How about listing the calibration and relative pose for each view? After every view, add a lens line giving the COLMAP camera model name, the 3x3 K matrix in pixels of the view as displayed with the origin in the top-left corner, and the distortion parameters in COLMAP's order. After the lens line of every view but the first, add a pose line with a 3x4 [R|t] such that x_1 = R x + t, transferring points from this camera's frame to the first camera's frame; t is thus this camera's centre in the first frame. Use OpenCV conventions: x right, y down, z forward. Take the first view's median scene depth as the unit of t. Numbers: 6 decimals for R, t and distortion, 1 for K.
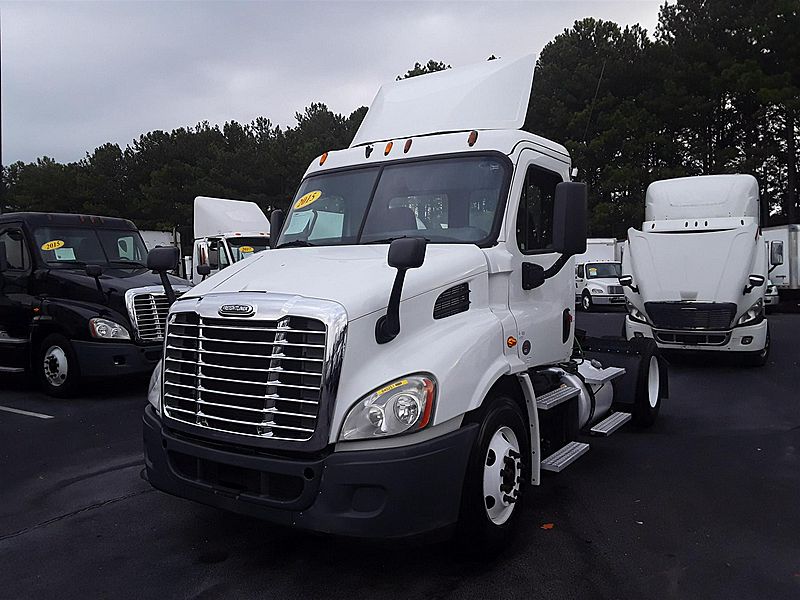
lens RADIAL K [[651.8, 0, 394.6], [0, 651.8, 294.8], [0, 0, 1]] dist [0.038049, -0.000542]
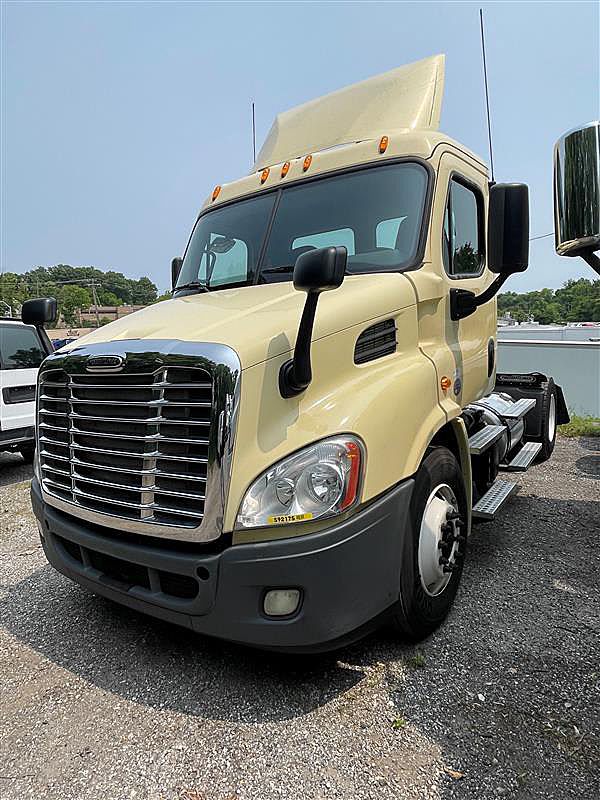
lens RADIAL K [[497.9, 0, 289.7], [0, 497.9, 394.9], [0, 0, 1]] dist [0.036623, 0.001241]
pose [[0.998026, -0.055904, -0.028612, -0.001421], [0.058691, 0.992395, 0.108205, 0.008629], [0.022345, -0.109671, 0.993717, 0.403843]]
